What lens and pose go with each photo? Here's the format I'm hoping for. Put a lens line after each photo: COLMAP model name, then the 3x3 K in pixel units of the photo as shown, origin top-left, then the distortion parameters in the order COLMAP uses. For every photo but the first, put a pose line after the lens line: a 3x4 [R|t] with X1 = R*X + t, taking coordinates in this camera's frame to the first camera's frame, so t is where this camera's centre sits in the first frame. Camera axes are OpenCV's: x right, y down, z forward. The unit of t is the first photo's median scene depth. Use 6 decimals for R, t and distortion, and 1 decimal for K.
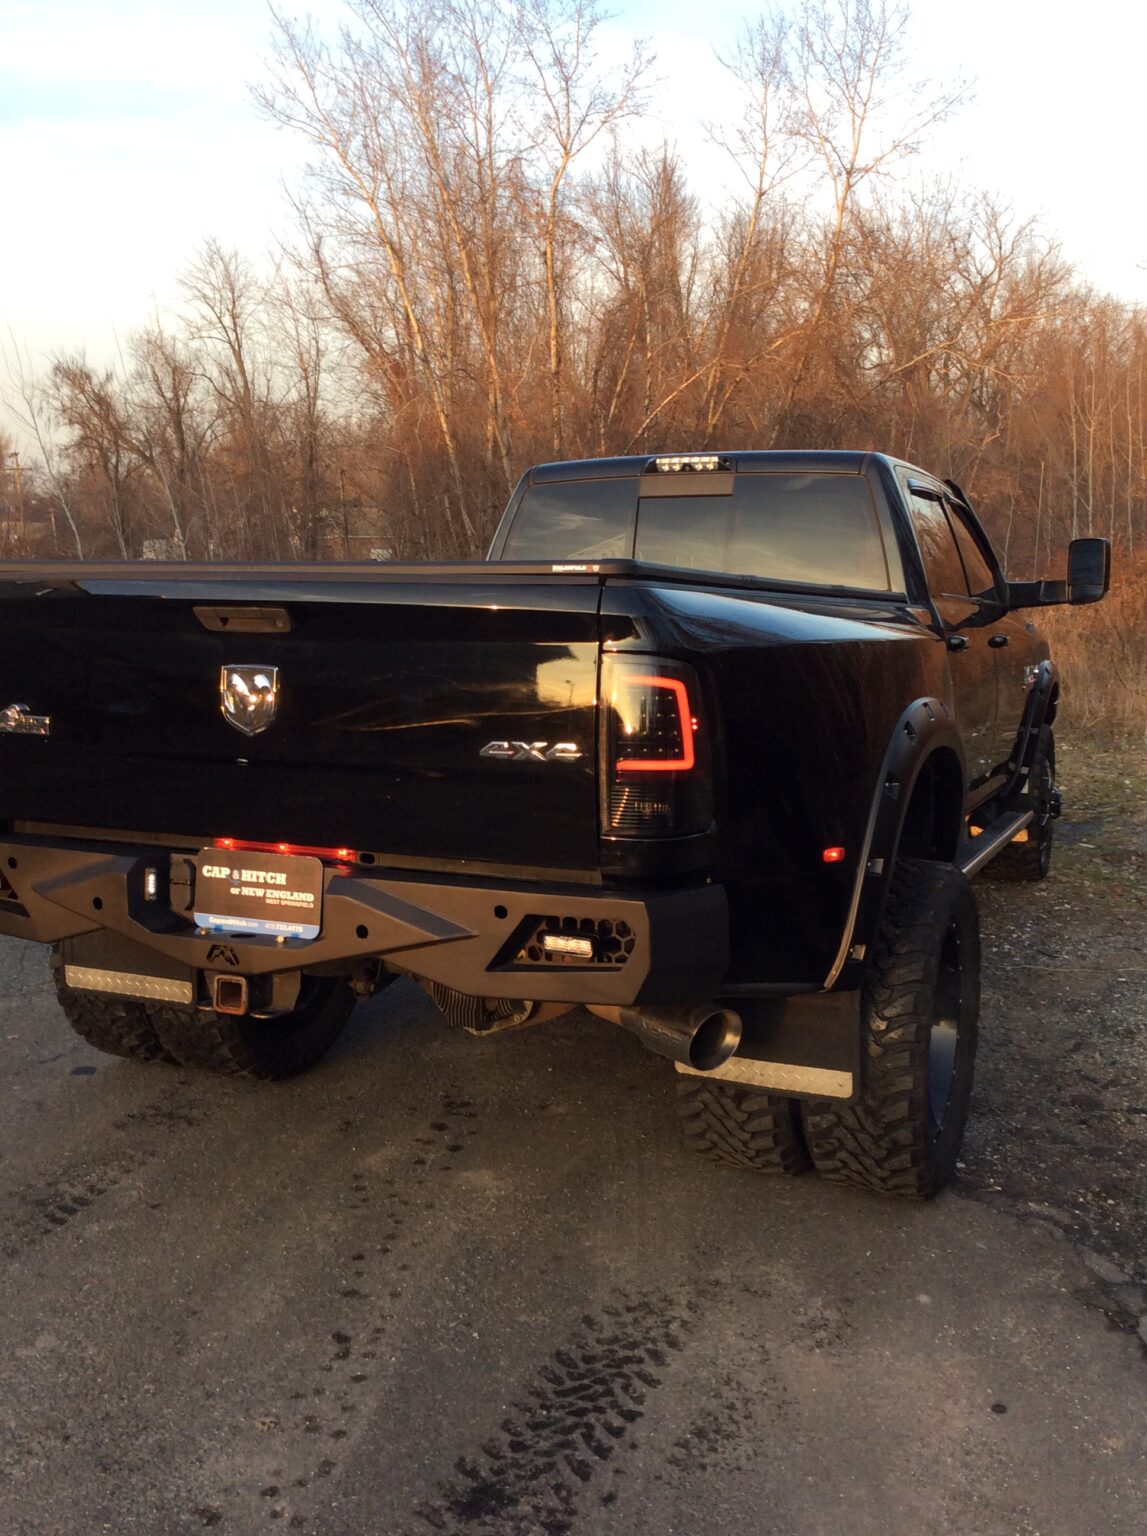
lens RADIAL K [[1478.1, 0, 569.6], [0, 1478.1, 766.5], [0, 0, 1]] dist [0.134246, -0.266801]
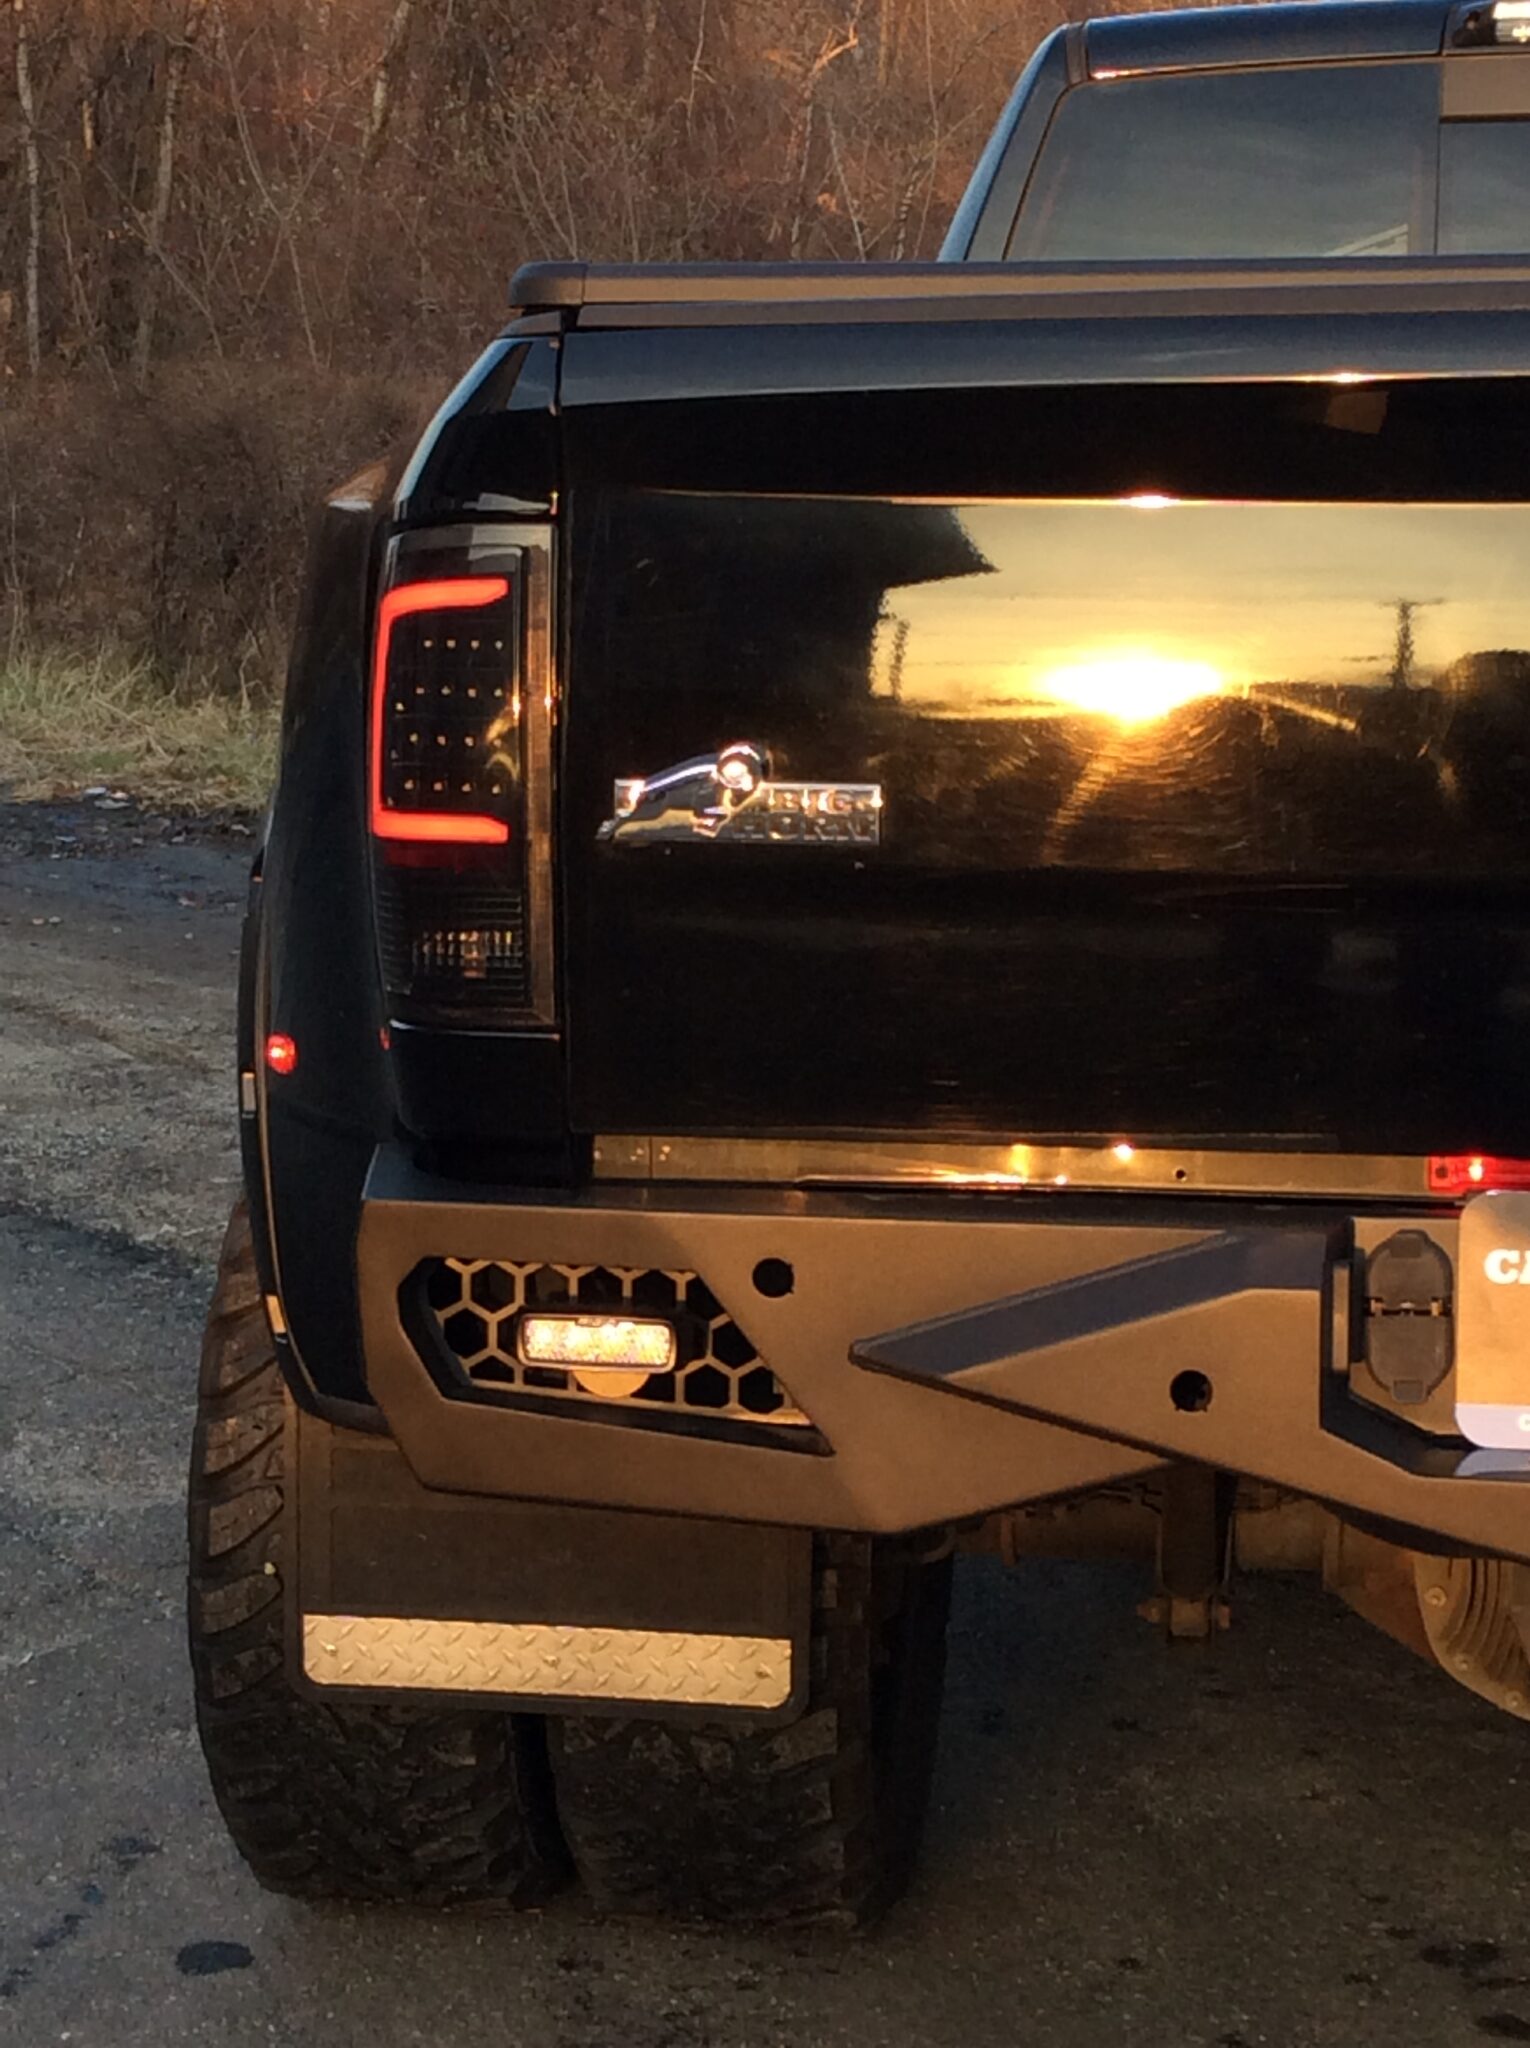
lens RADIAL K [[4095.2, 0, 762.2], [0, 4095.2, 1053.8], [0, 0, 1]] dist [0.046711, 0.483273]
pose [[0.964071, -0.041811, 0.262335, -0.634082], [0.035174, 0.998932, 0.029949, -0.004343], [-0.263307, -0.019645, 0.964512, 0.235230]]
